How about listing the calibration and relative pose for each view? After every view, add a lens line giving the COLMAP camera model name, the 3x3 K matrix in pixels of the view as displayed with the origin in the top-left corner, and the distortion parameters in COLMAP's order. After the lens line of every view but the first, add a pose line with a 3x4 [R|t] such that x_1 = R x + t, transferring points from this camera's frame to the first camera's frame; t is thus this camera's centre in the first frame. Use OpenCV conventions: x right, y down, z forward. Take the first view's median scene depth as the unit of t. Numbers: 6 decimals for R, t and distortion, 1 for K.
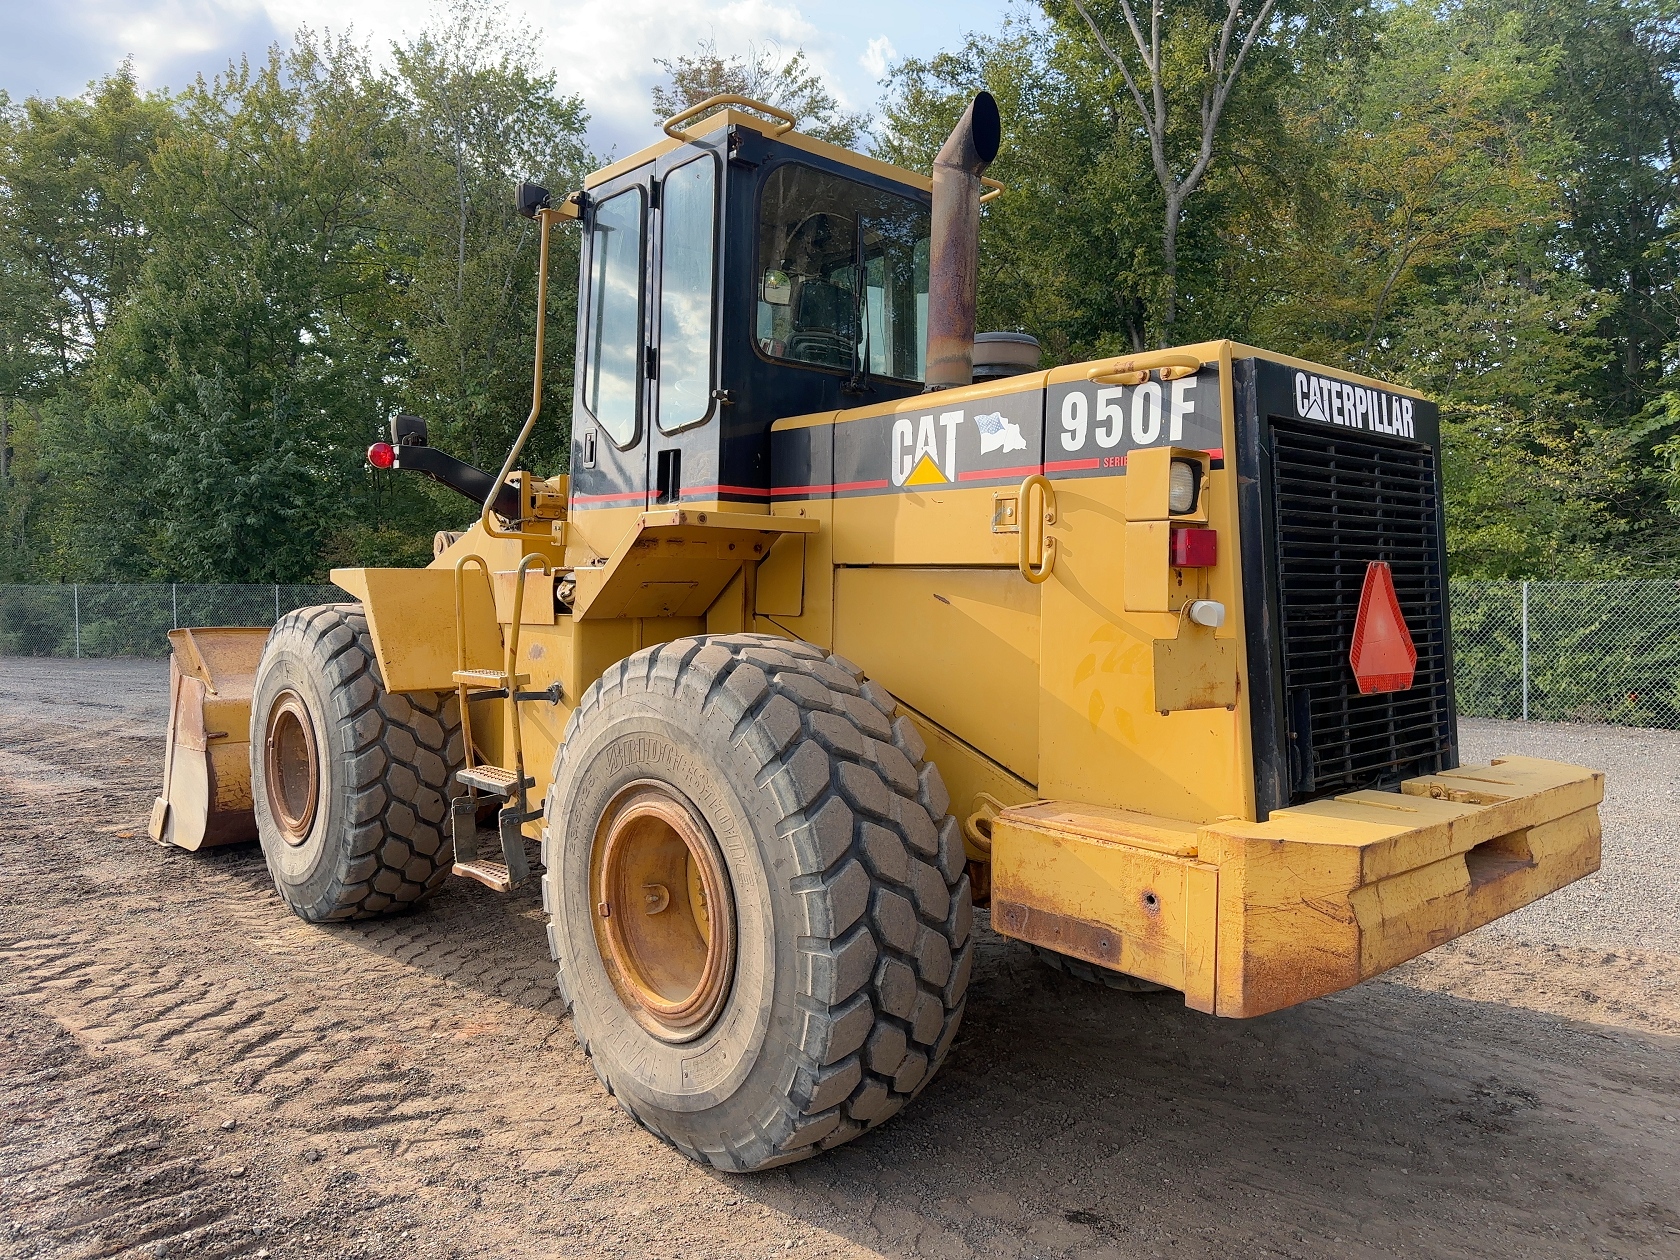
lens RADIAL K [[1182.0, 0, 840.0], [0, 1182.0, 630.0], [0, 0, 1]] dist [0.087754, -0.076822]
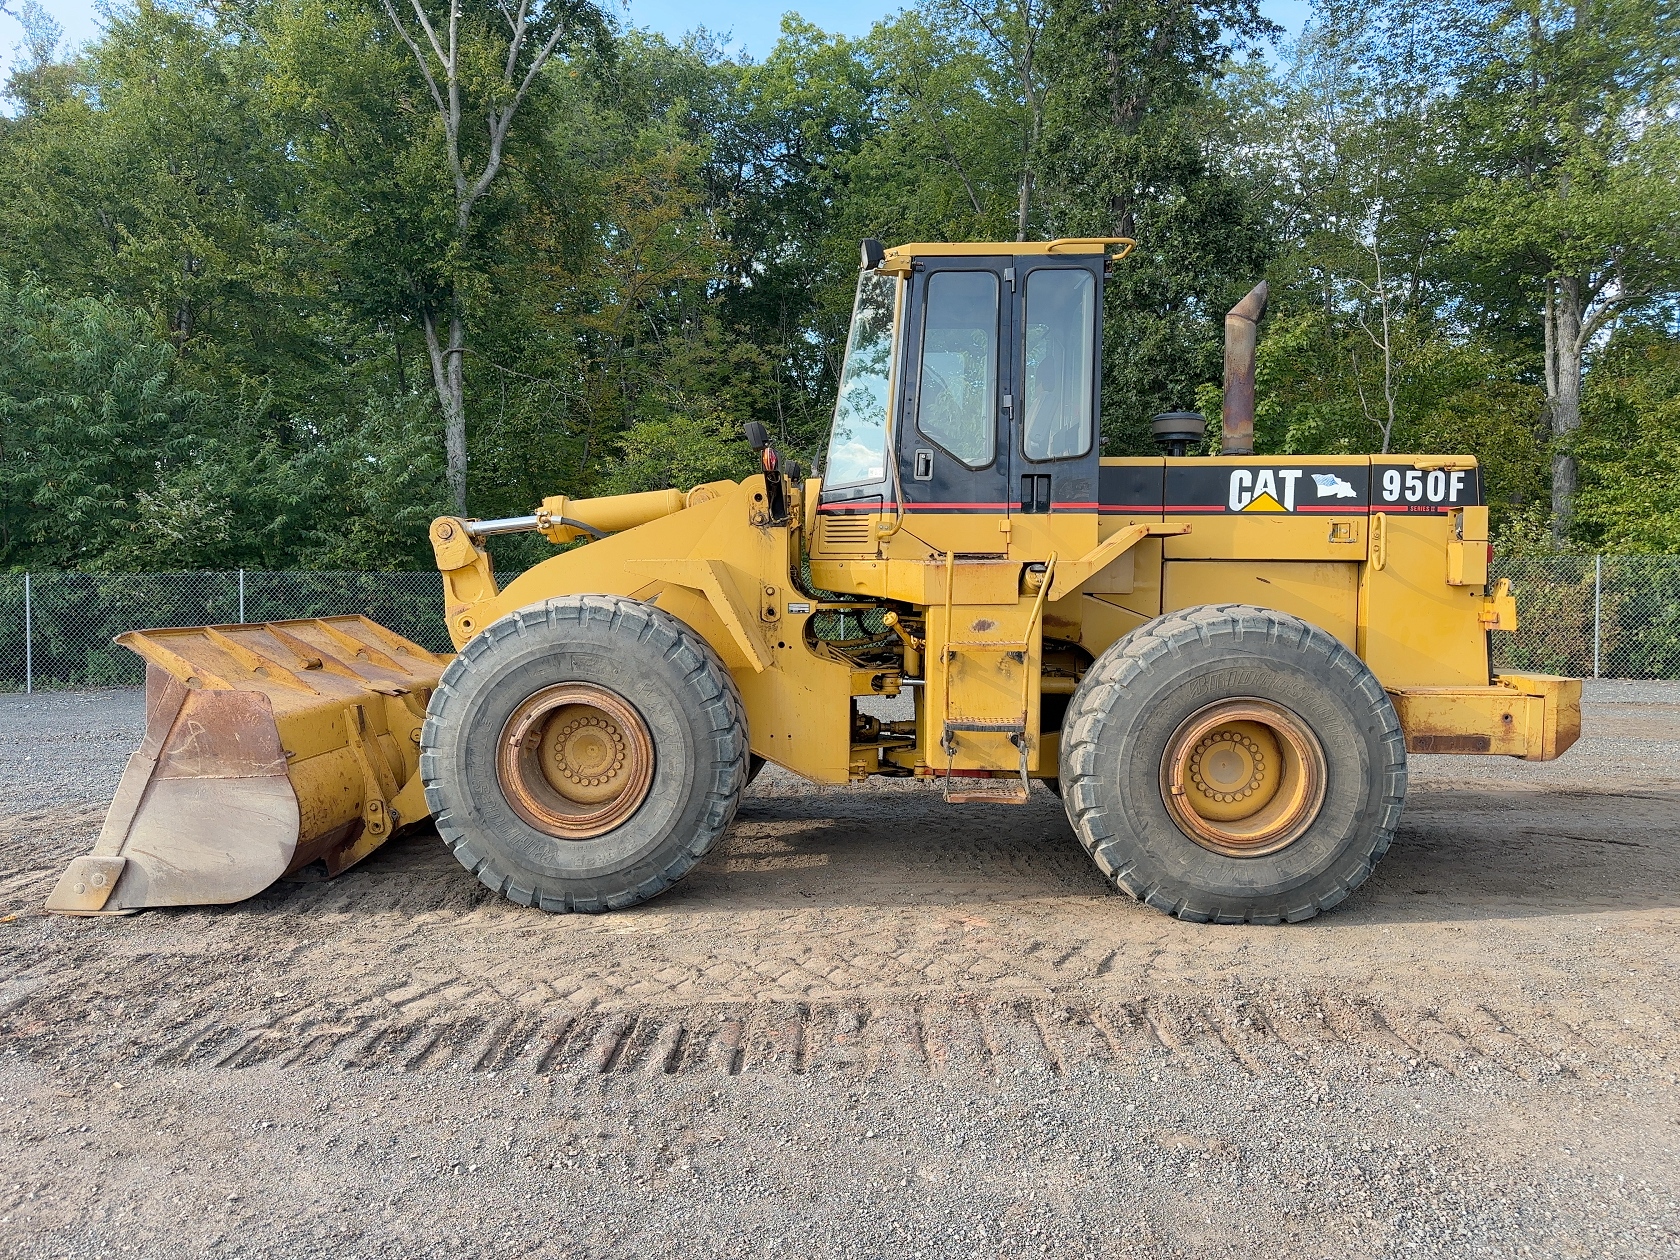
lens RADIAL K [[1182.0, 0, 840.0], [0, 1182.0, 630.0], [0, 0, 1]] dist [0.087754, -0.076822]
pose [[0.678029, -0.037081, 0.734099, -1.625334], [0.025329, 0.999312, 0.027084, -0.016756], [-0.734598, 0.000231, 0.678502, 0.307005]]
